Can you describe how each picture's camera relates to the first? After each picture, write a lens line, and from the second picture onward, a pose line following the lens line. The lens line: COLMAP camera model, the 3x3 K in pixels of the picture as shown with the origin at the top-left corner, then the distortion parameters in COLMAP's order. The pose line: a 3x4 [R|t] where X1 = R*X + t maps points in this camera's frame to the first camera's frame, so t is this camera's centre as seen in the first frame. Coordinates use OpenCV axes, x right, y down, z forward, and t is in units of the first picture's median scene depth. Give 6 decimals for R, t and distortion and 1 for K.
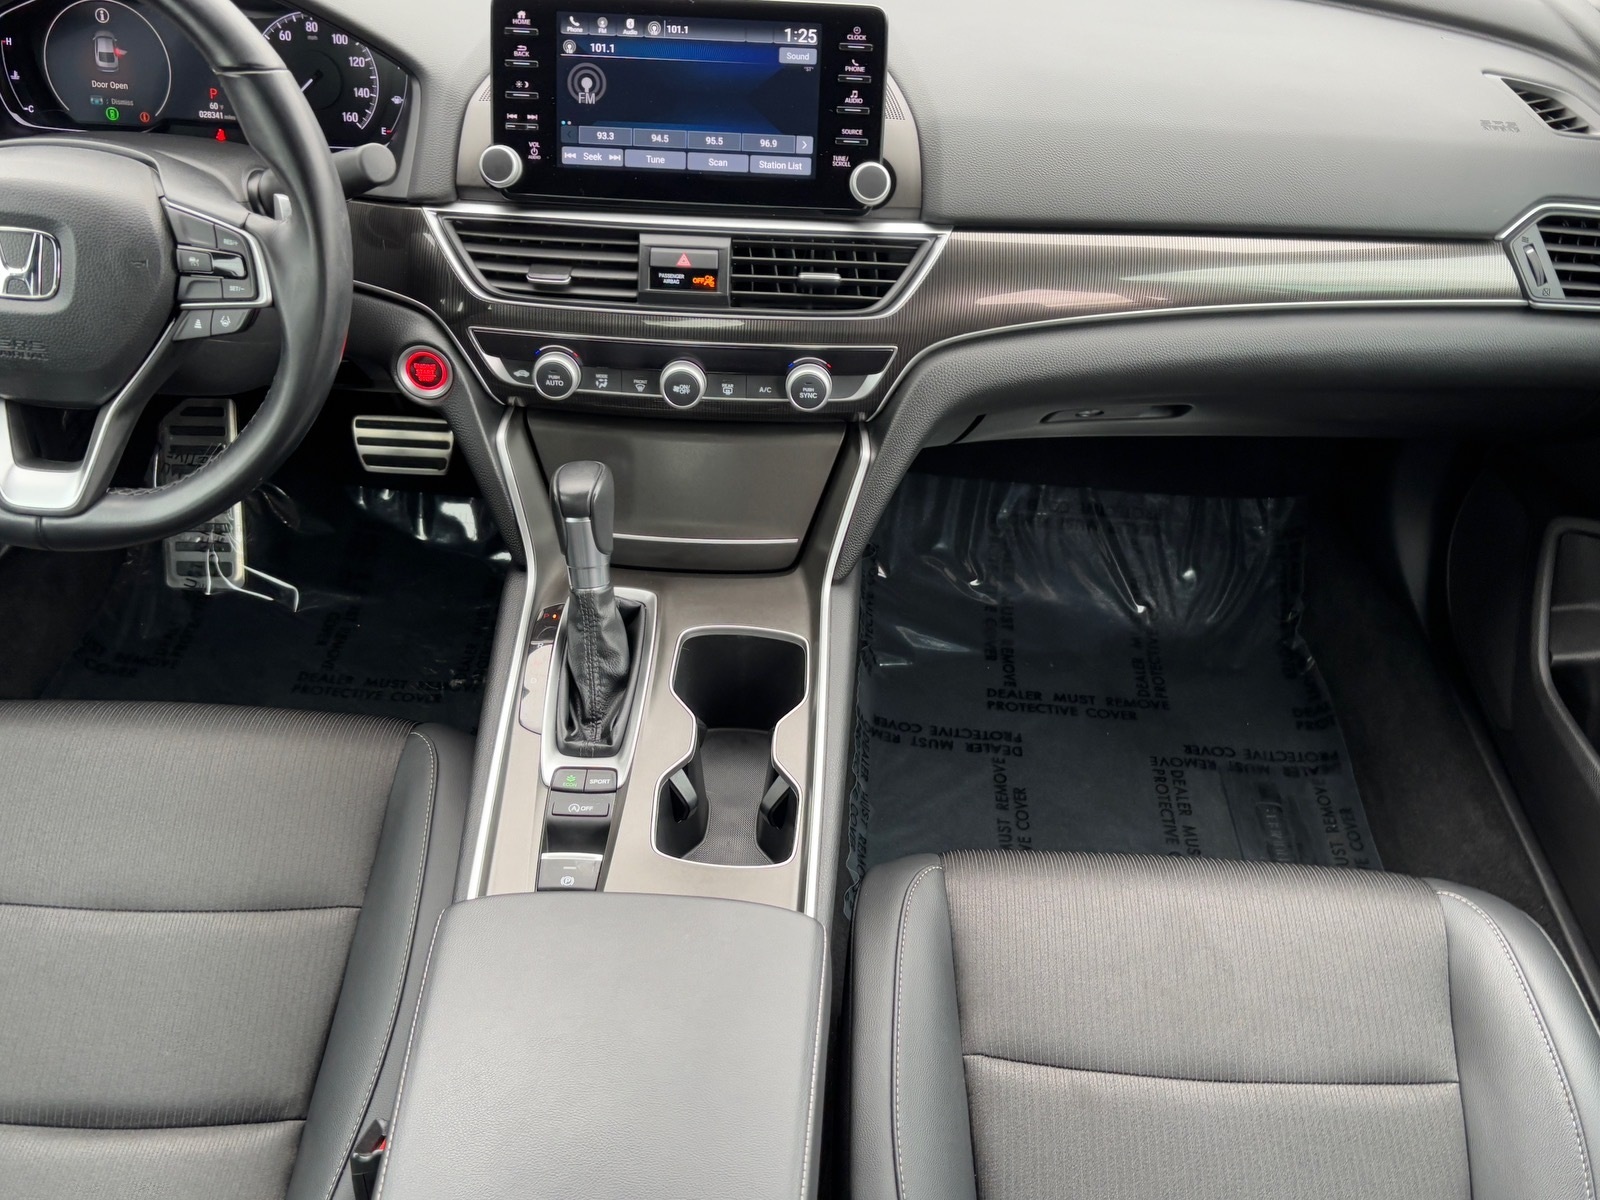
lens RADIAL K [[1443.9, 0, 803.7], [0, 1443.9, 605.1], [0, 0, 1]] dist [0.024647, -0.018479]
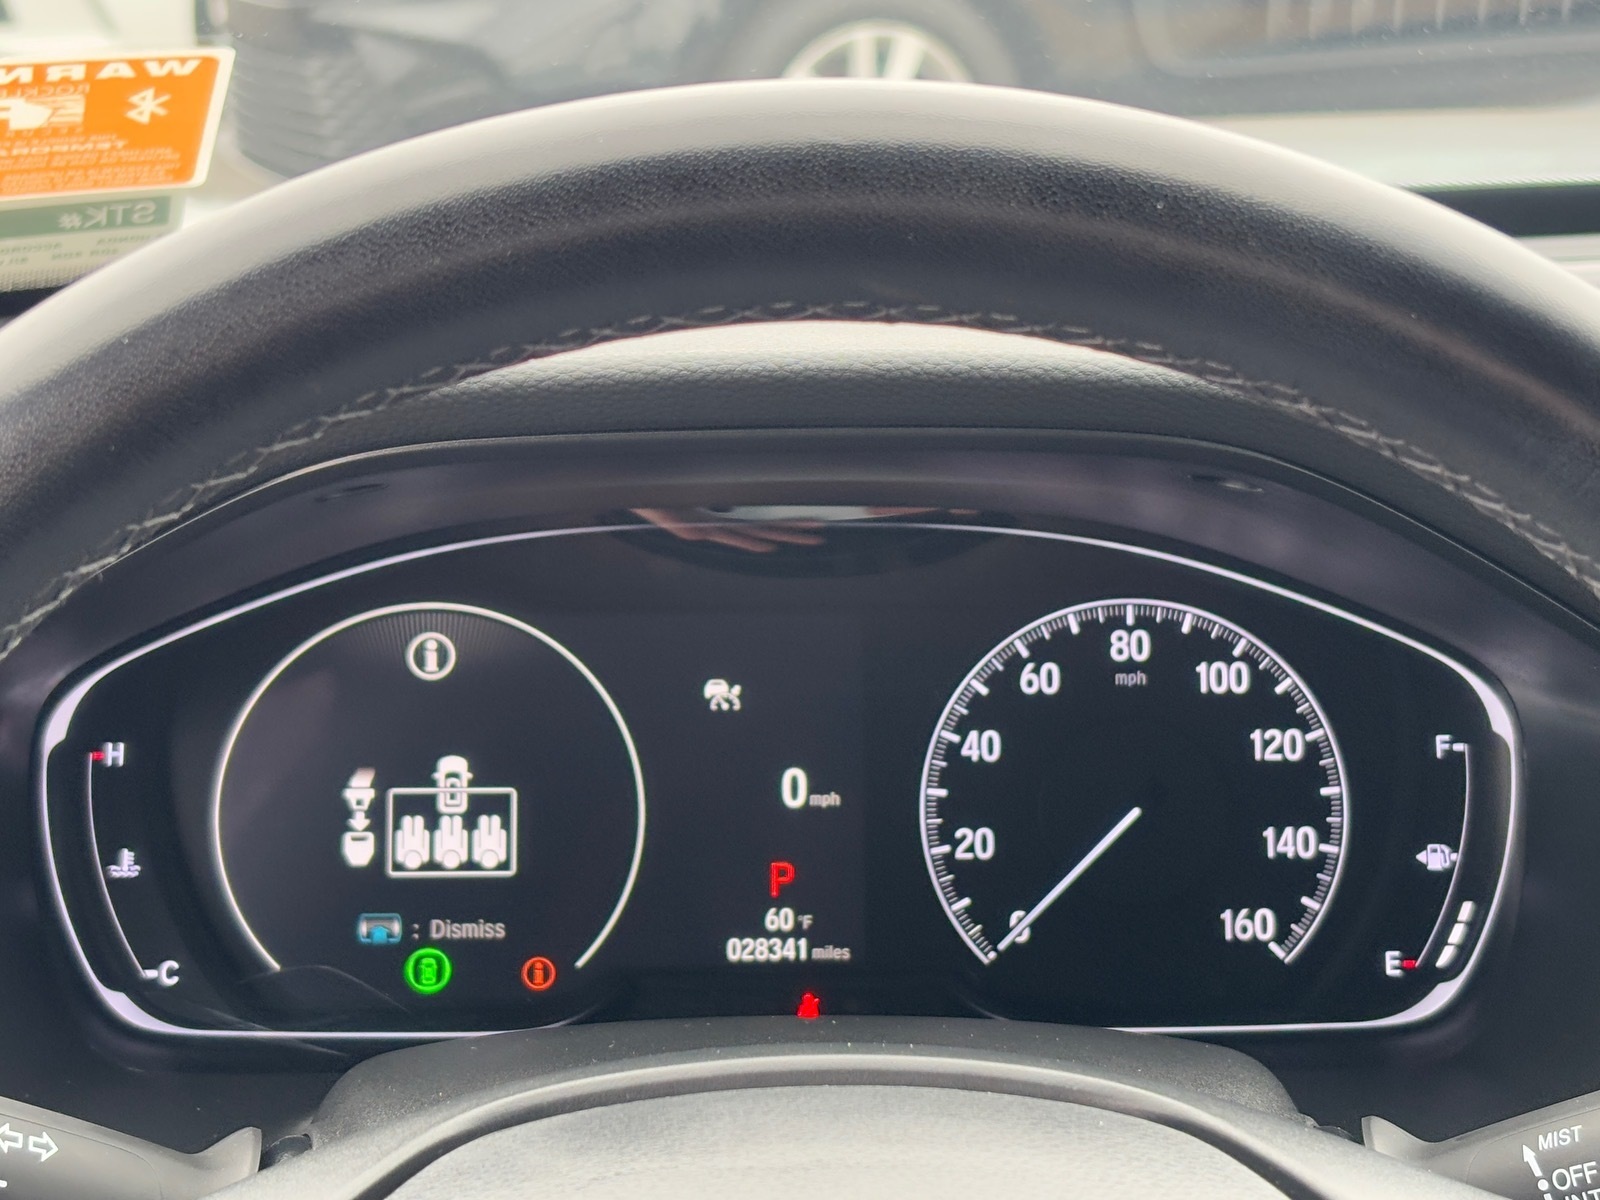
lens RADIAL K [[3113.9, 0, 797.8], [0, 3113.9, 594.0], [0, 0, 1]] dist [0.155803, 0.000000]
pose [[0.997759, -0.058251, 0.032911, -0.462656], [0.066702, 0.904382, -0.421477, -0.153082], [-0.005213, 0.422728, 0.906241, 0.446557]]
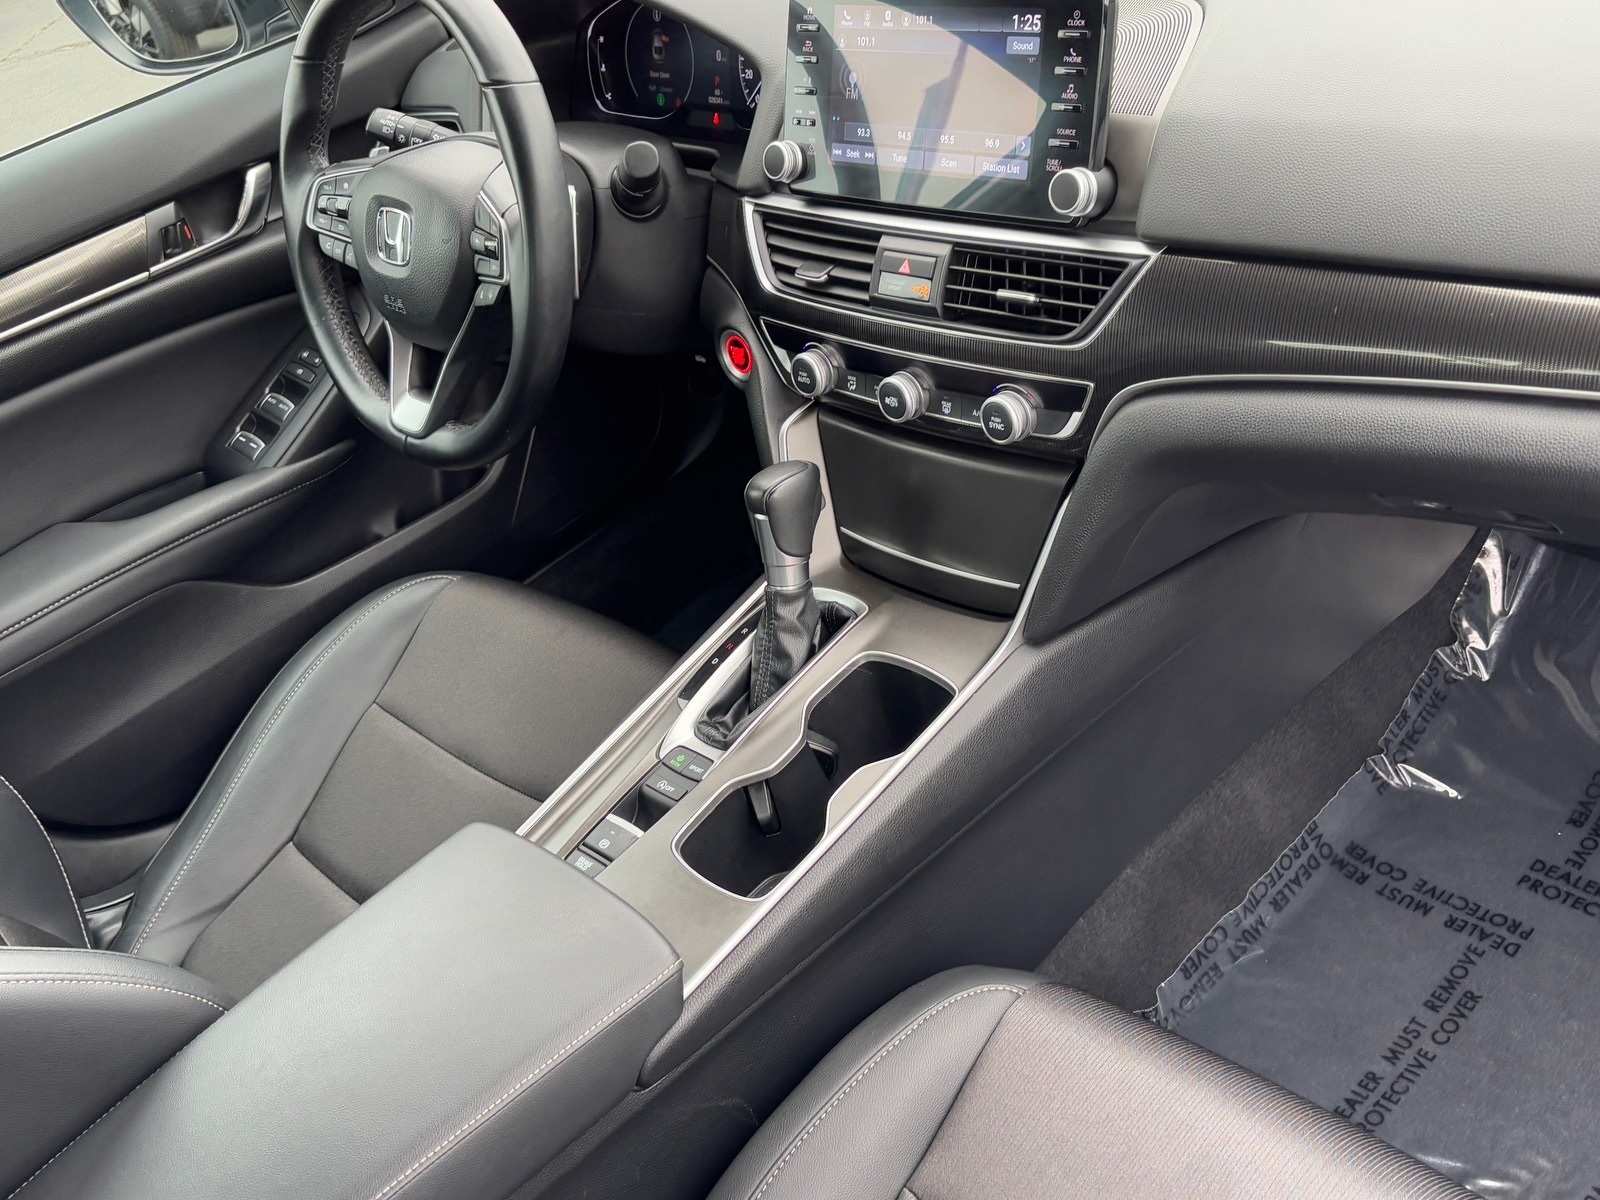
lens RADIAL K [[1650.7, 0, 804.7], [0, 1650.7, 620.7], [0, 0, 1]] dist [0.024580, 0.000000]
pose [[0.682064, 0.221421, -0.696966, 0.660886], [-0.203396, 0.972894, 0.110034, -0.117166], [0.702438, 0.066709, 0.708612, 0.205731]]
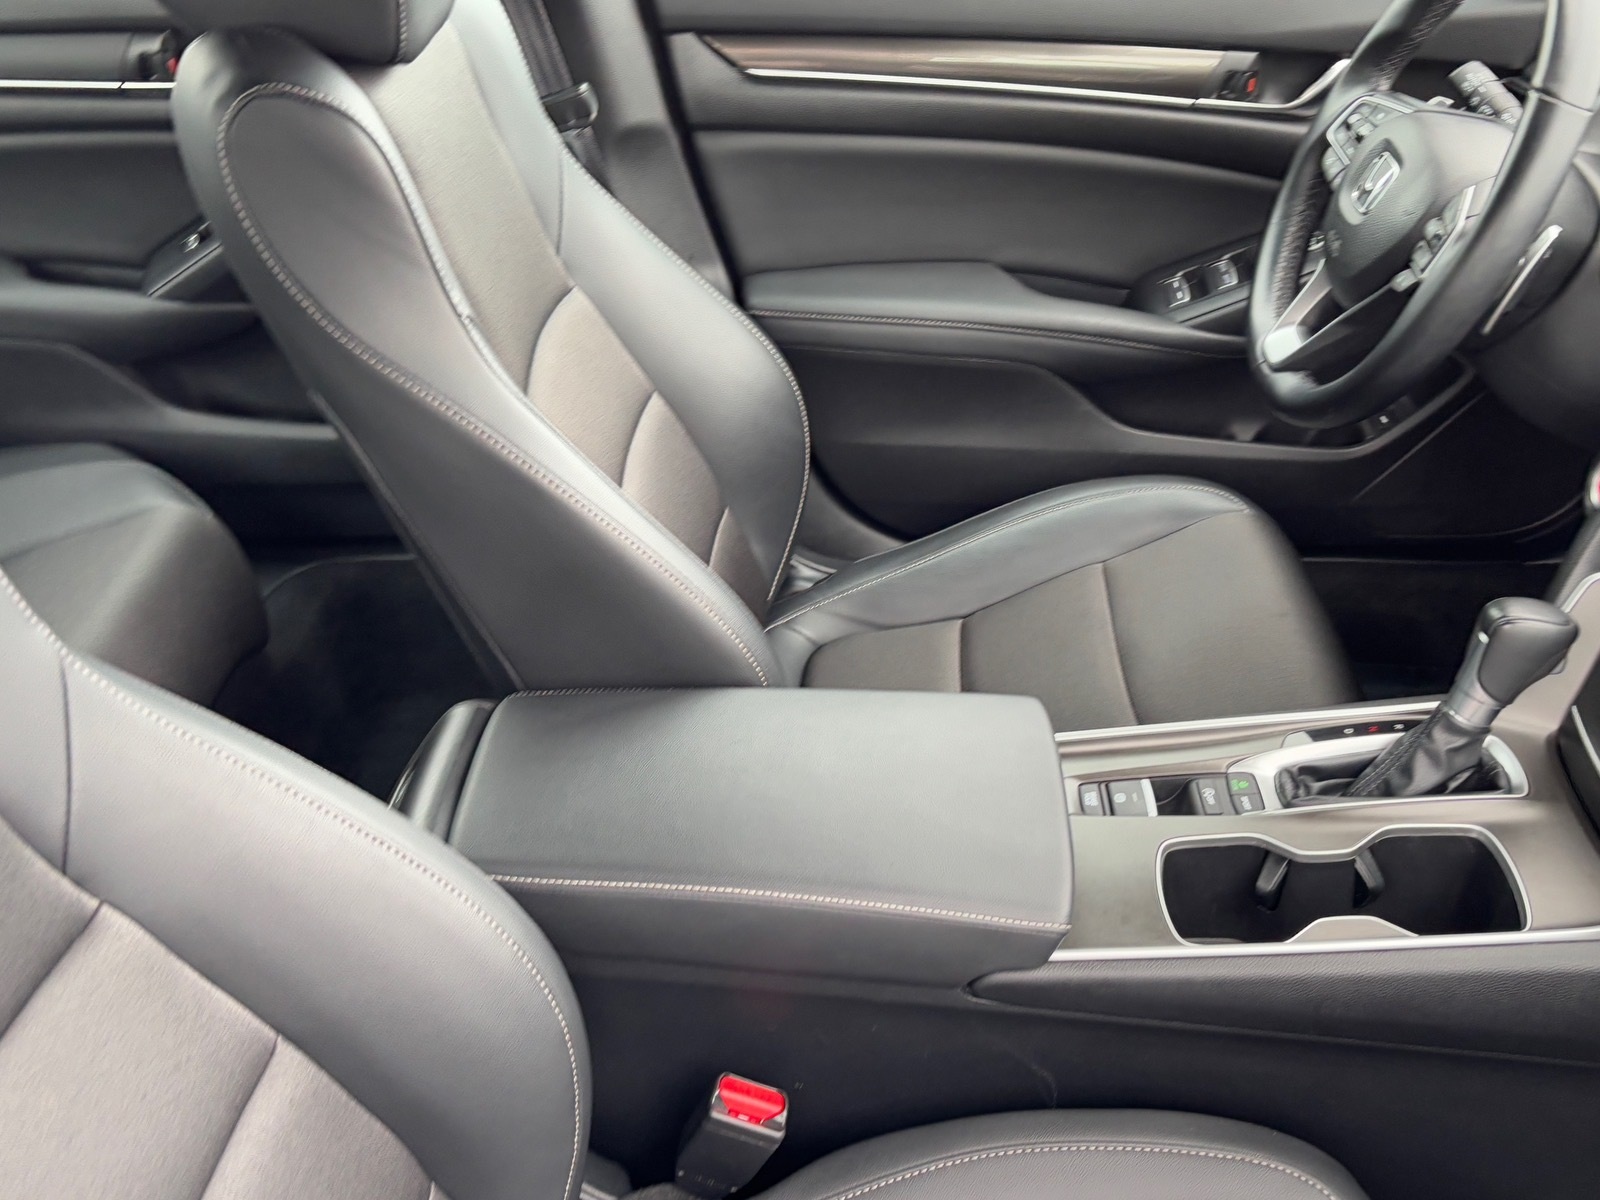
lens RADIAL K [[1650.7, 0, 785.7], [0, 1650.7, 602.3], [0, 0, 1]] dist [0.024580, 0.000000]
pose [[-0.025167, 0.506369, -0.861950, 0.722158], [-0.630897, 0.660785, 0.406611, -0.214735], [0.775459, 0.554034, 0.302837, 0.320787]]
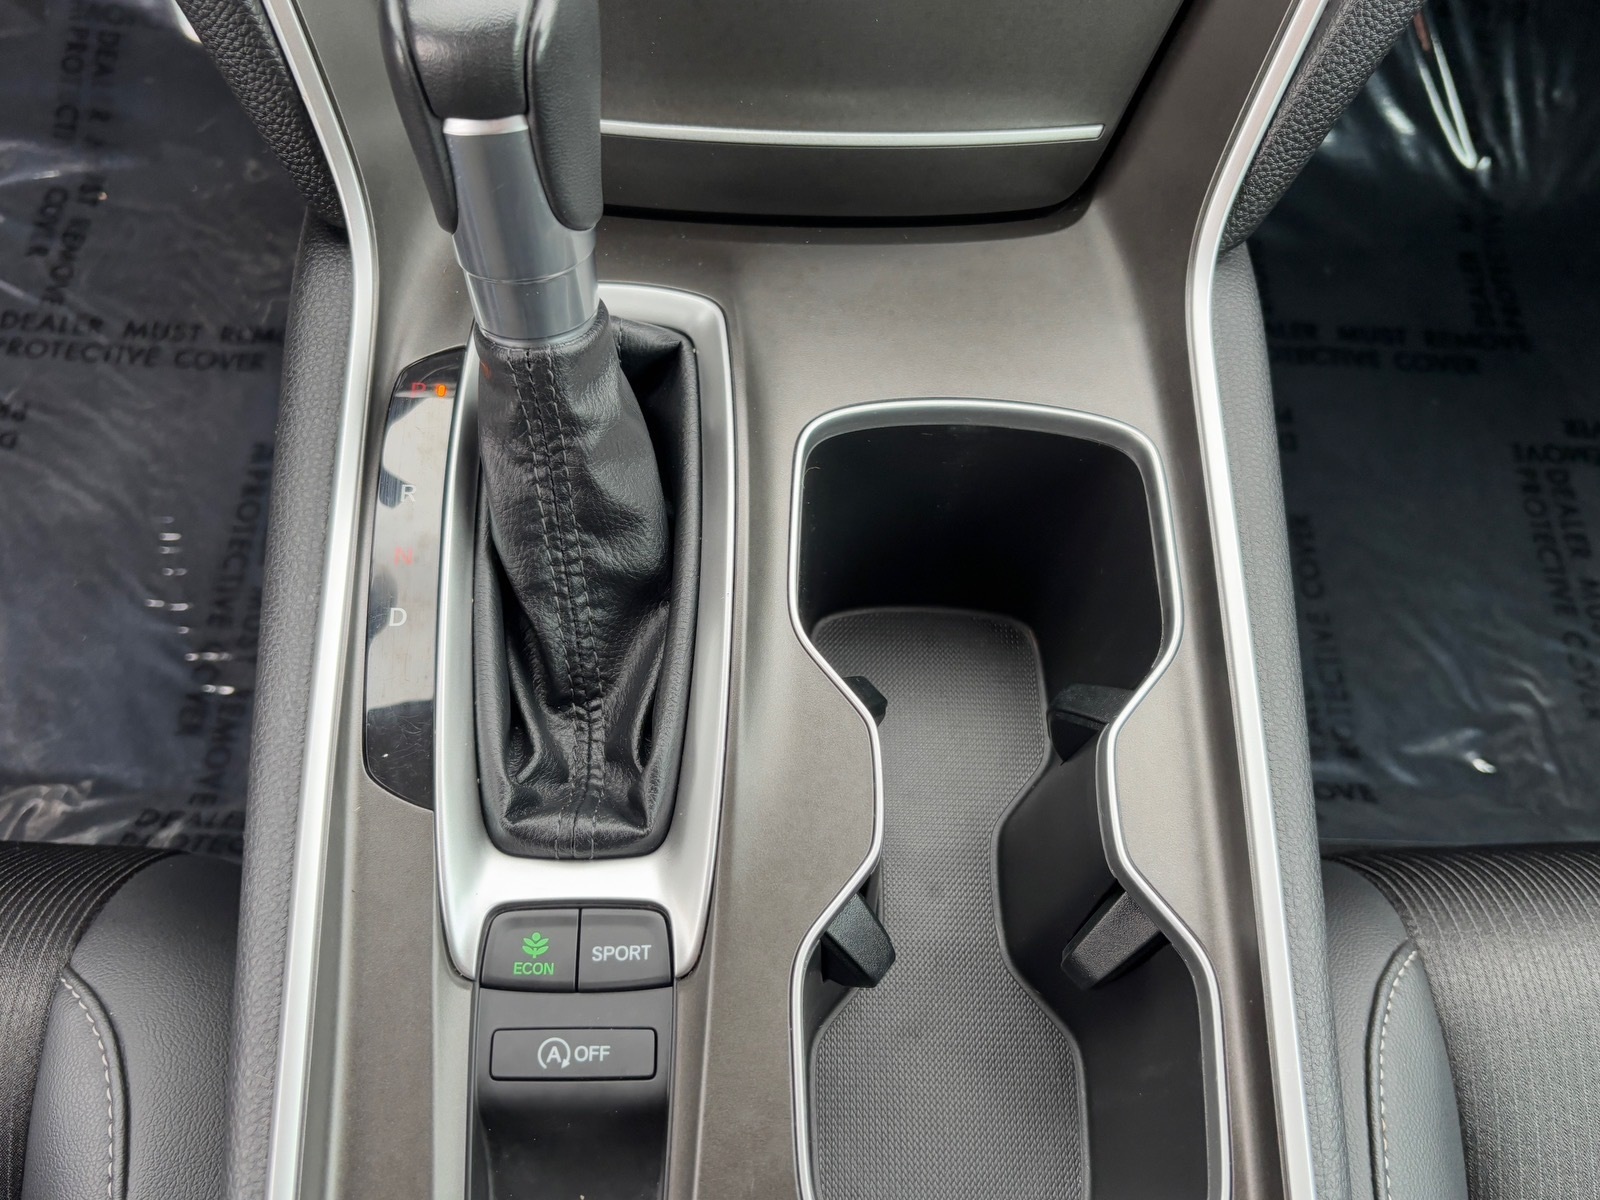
lens RADIAL K [[1400.0, 0, 791.7], [0, 1400.0, 603.1], [0, 0, 1]] dist [-0.002973, 0.021608]
pose [[0.998999, -0.025481, 0.036763, -0.104785], [0.009903, 0.927482, 0.373736, -0.072508], [-0.043620, -0.372997, 0.926806, 0.680725]]
